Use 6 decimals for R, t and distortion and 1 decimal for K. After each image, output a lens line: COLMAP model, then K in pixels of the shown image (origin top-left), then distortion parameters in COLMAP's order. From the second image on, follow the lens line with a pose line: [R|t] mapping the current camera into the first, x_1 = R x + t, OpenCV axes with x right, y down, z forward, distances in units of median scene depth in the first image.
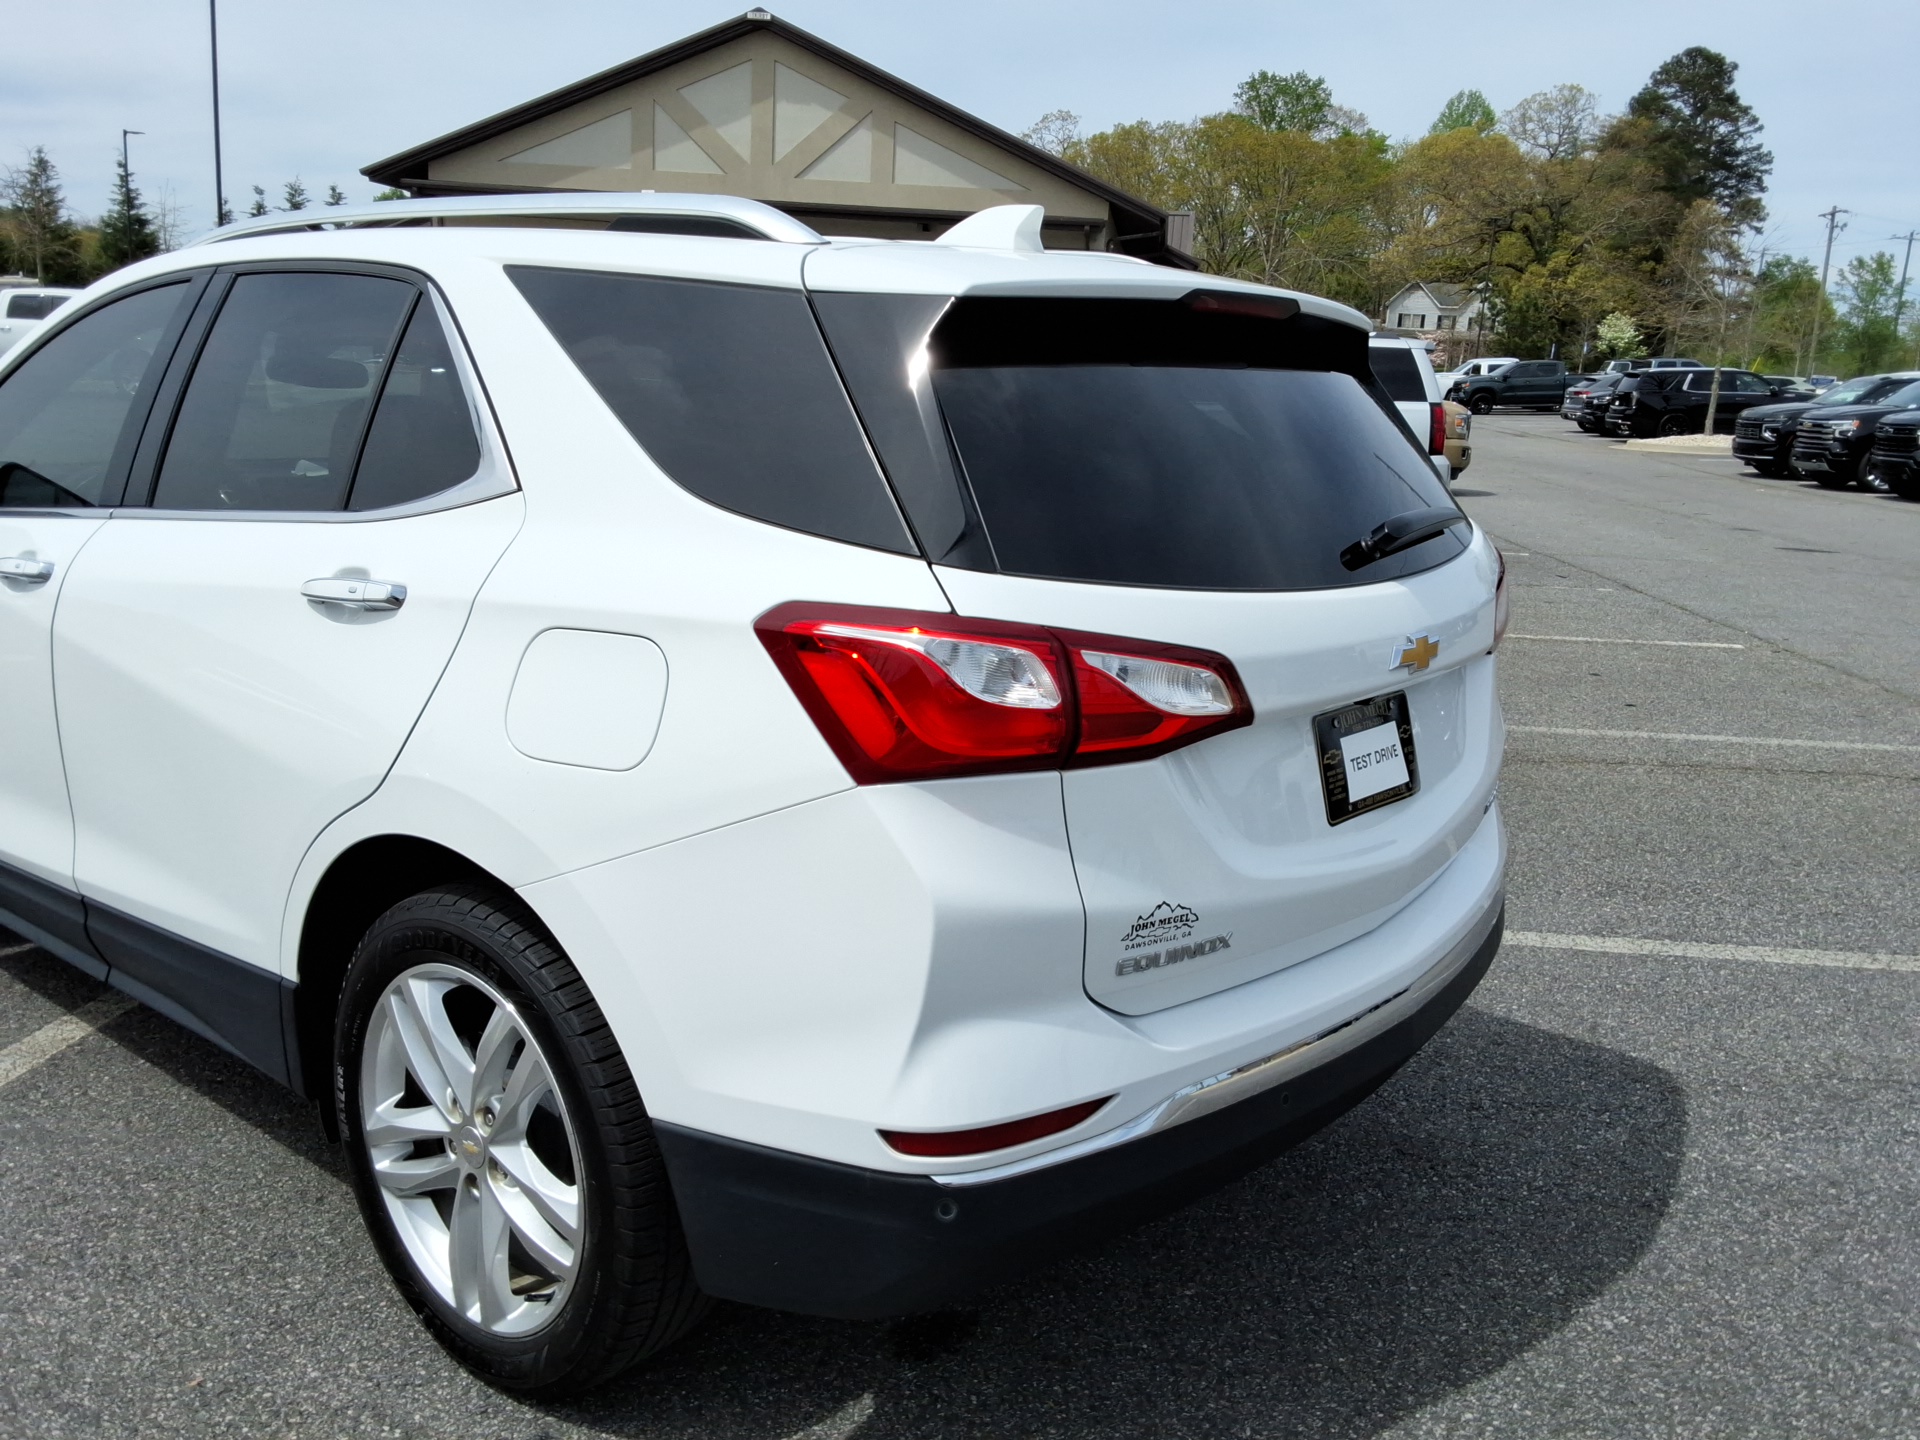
lens RADIAL K [[1549.1, 0, 971.8], [0, 1549.1, 686.0], [0, 0, 1]] dist [0.099273, -0.157204]
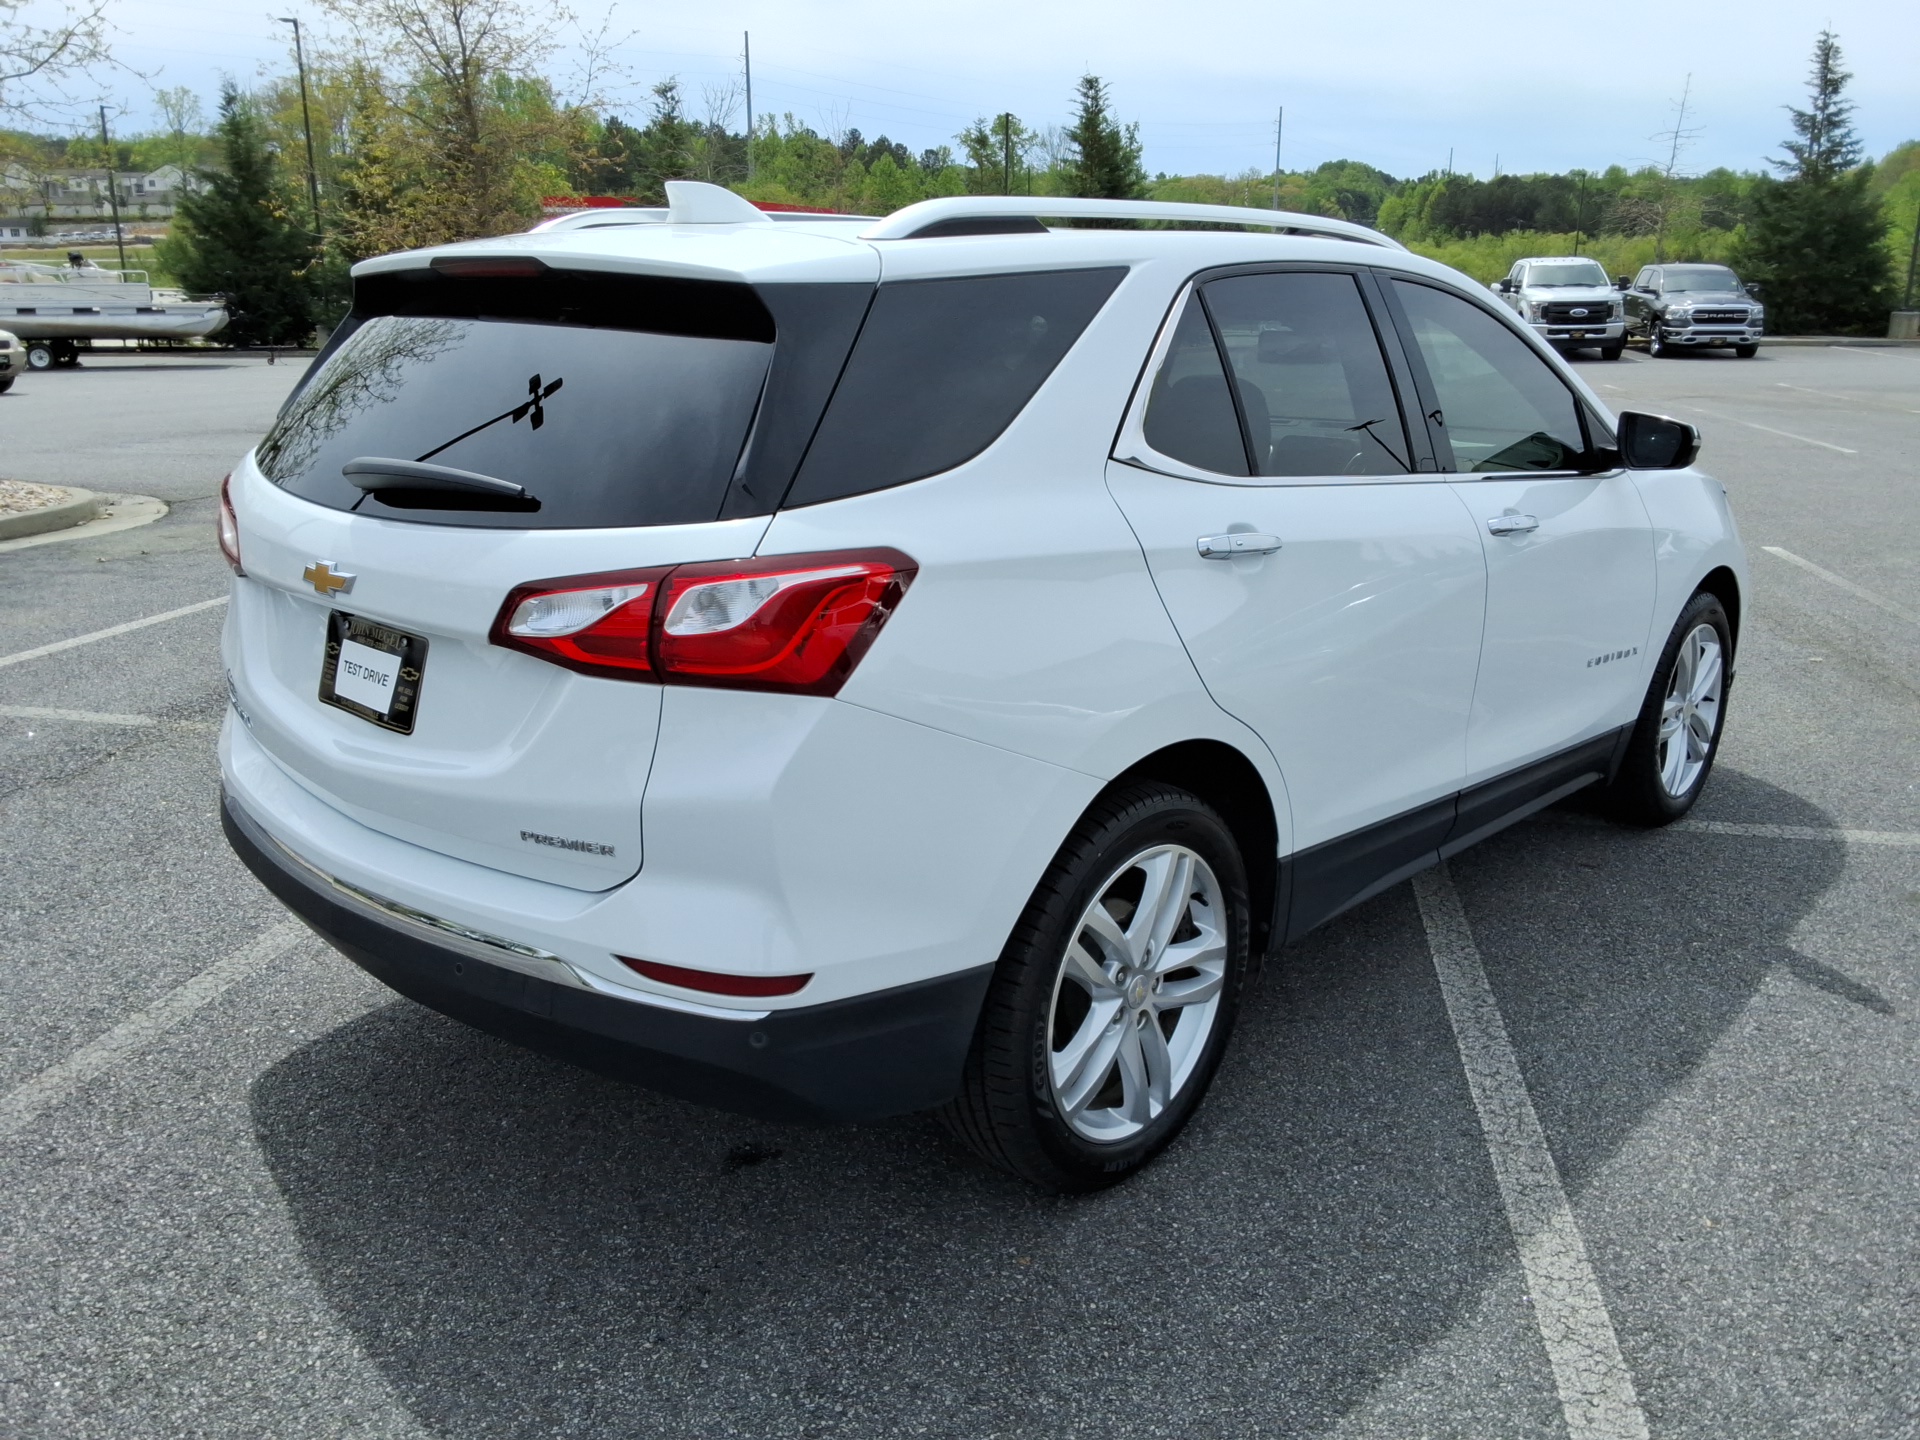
lens RADIAL K [[1549.1, 0, 978.3], [0, 1549.1, 686.8], [0, 0, 1]] dist [0.099273, -0.157204]
pose [[-0.051771, 0.213458, -0.975580, 0.273975], [-0.208281, 0.953099, 0.219592, -0.058031], [0.976698, 0.214563, -0.004883, 0.296283]]
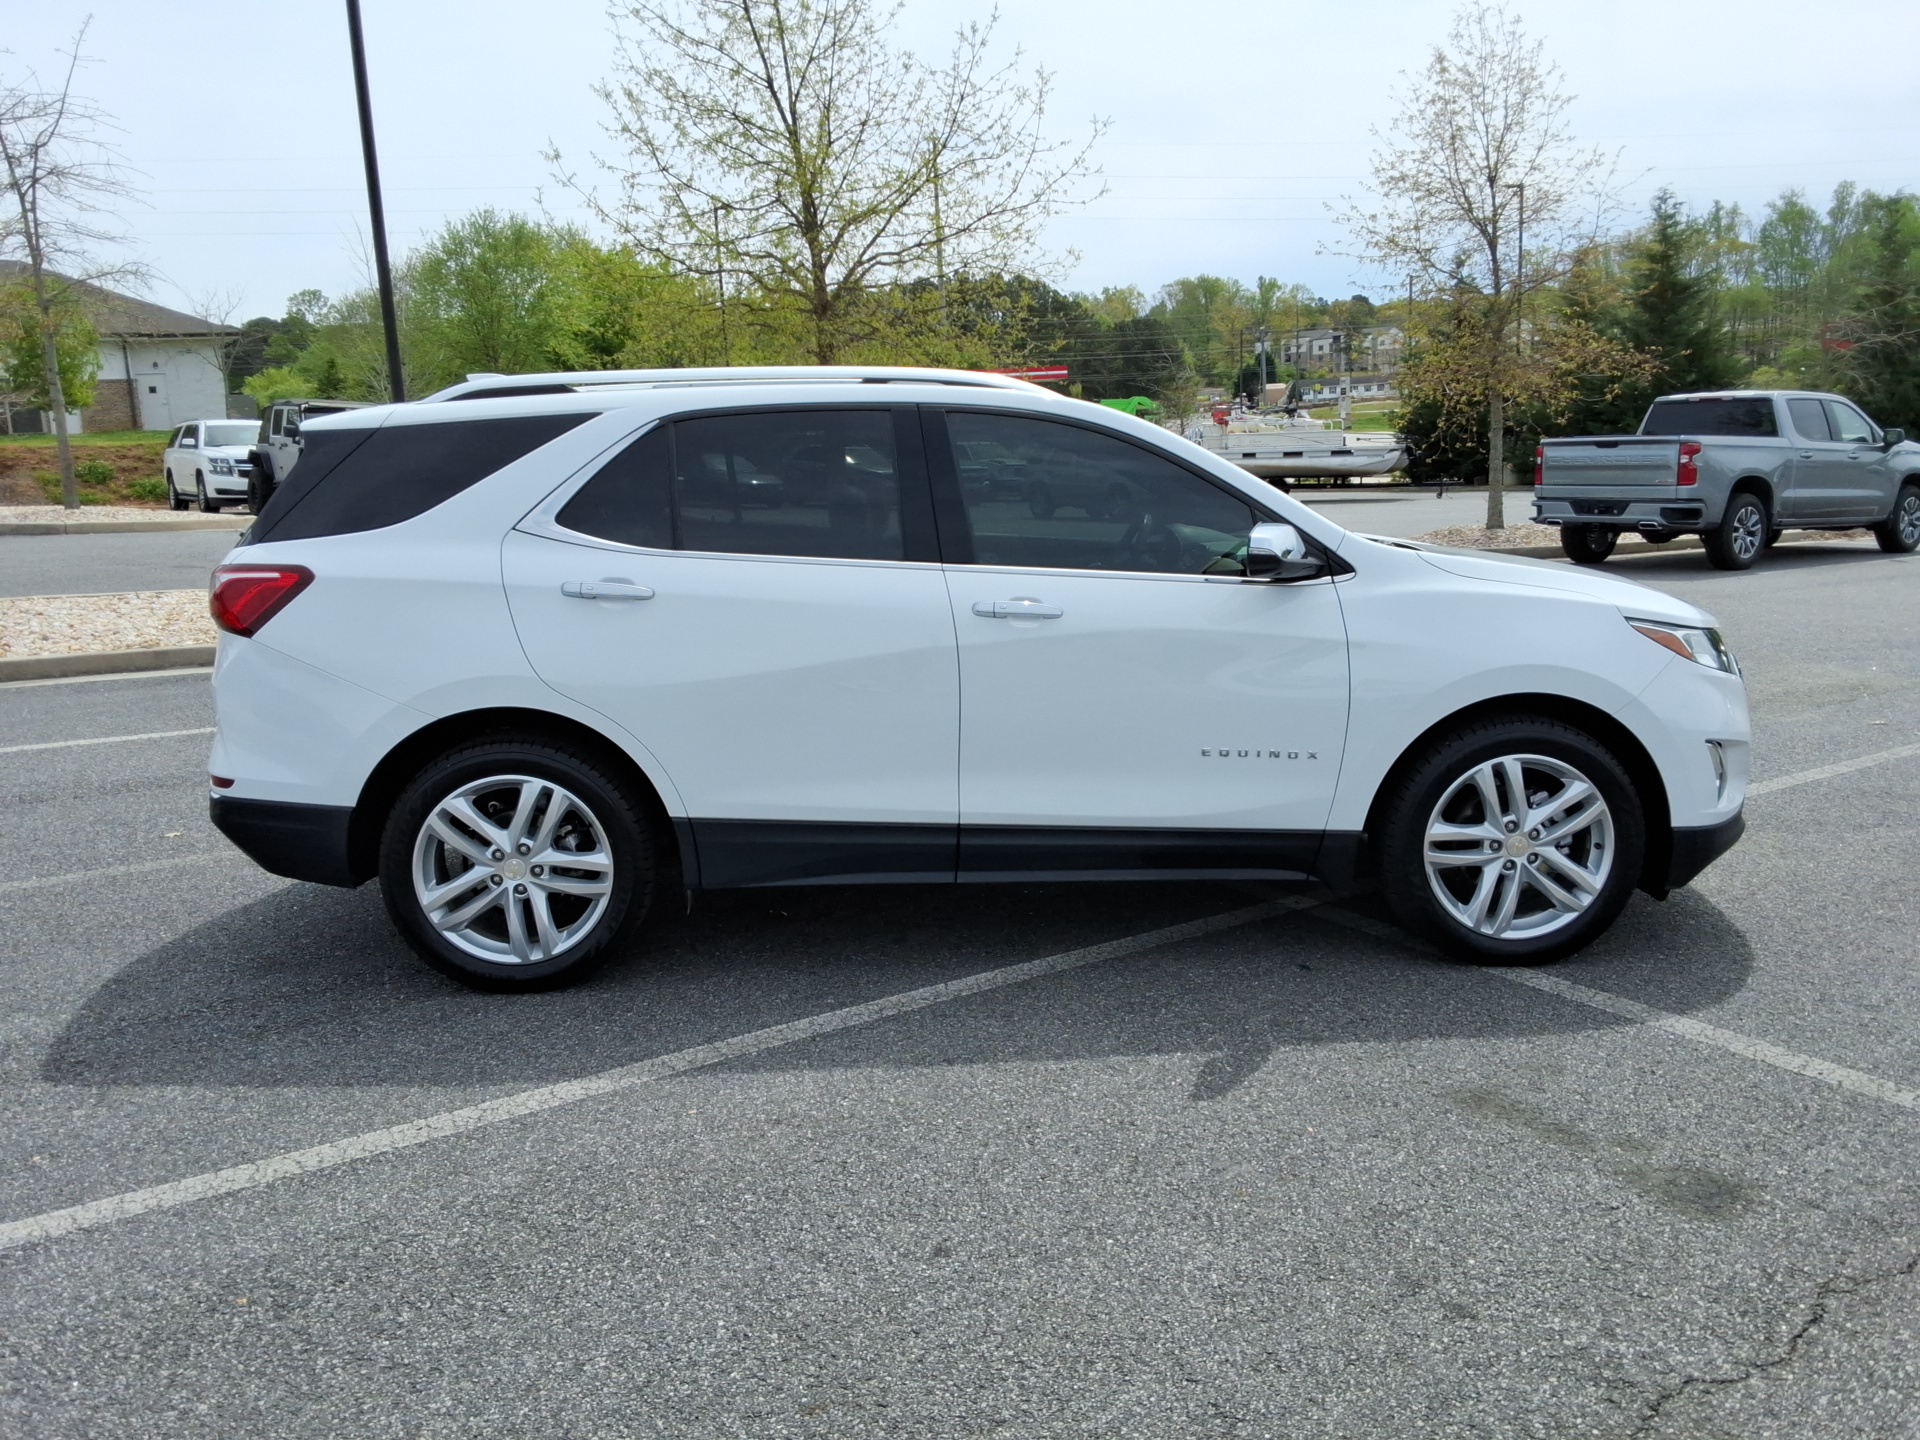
lens RADIAL K [[1549.1, 0, 982.4], [0, 1549.1, 702.0], [0, 0, 1]] dist [0.099273, -0.157204]
pose [[-0.750363, 0.095806, -0.654047, 0.205514], [-0.131450, 0.948054, 0.289681, -0.127685], [0.647825, 0.303340, -0.698790, 0.653684]]
